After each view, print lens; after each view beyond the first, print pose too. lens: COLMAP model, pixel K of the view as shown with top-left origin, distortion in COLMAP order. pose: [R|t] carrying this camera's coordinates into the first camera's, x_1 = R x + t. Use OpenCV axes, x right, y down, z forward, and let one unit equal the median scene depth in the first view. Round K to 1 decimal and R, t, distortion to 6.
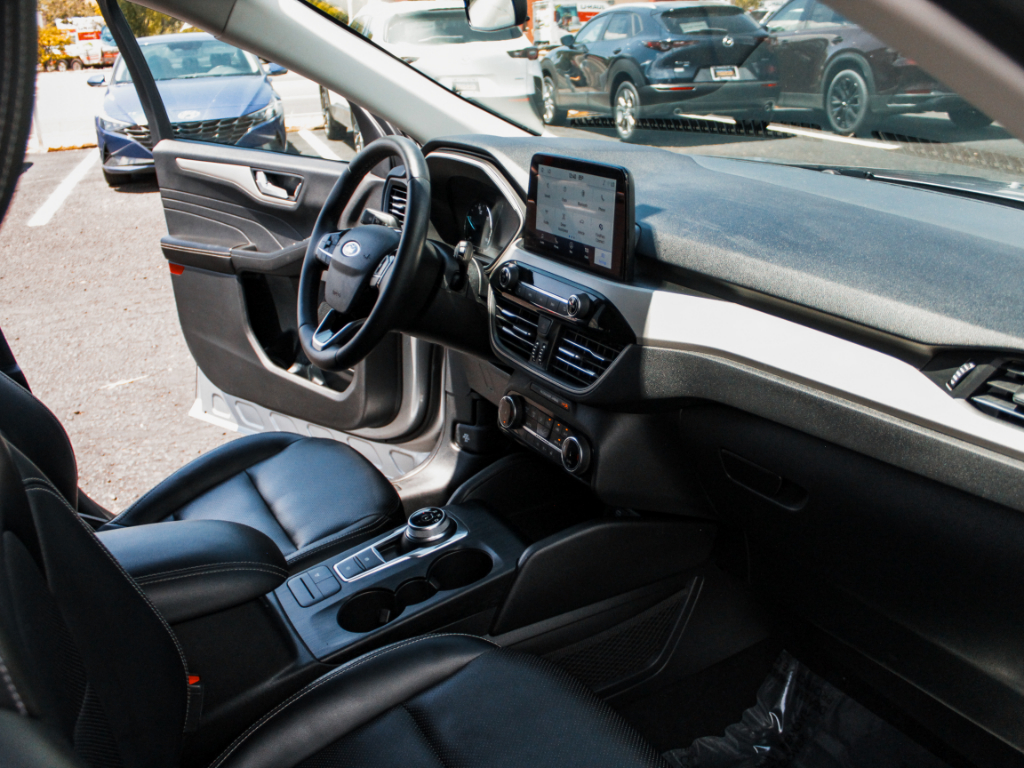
lens RADIAL K [[953.5, 0, 512.0], [0, 953.5, 384.0], [0, 0, 1]] dist [-0.135847, 0.143929]
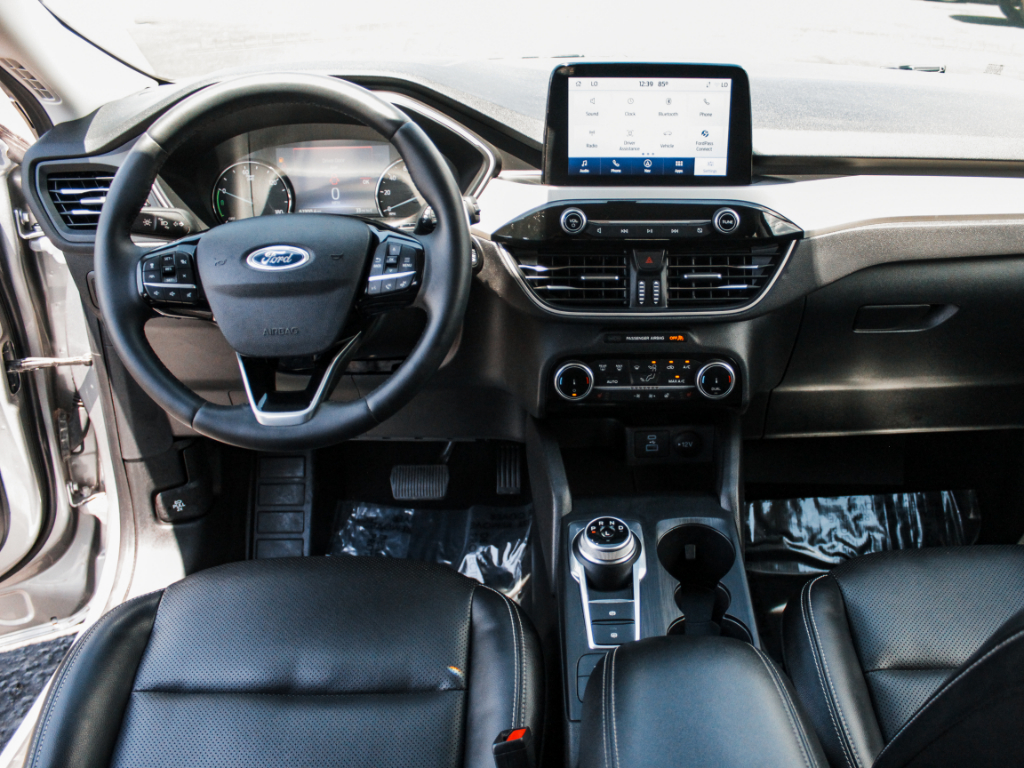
lens RADIAL K [[953.5, 0, 512.0], [0, 953.5, 384.0], [0, 0, 1]] dist [-0.135847, 0.143929]
pose [[0.506216, -0.346679, 0.789657, -0.789676], [0.301985, 0.928929, 0.214233, -0.187177], [-0.807806, 0.130017, 0.574931, 0.640926]]
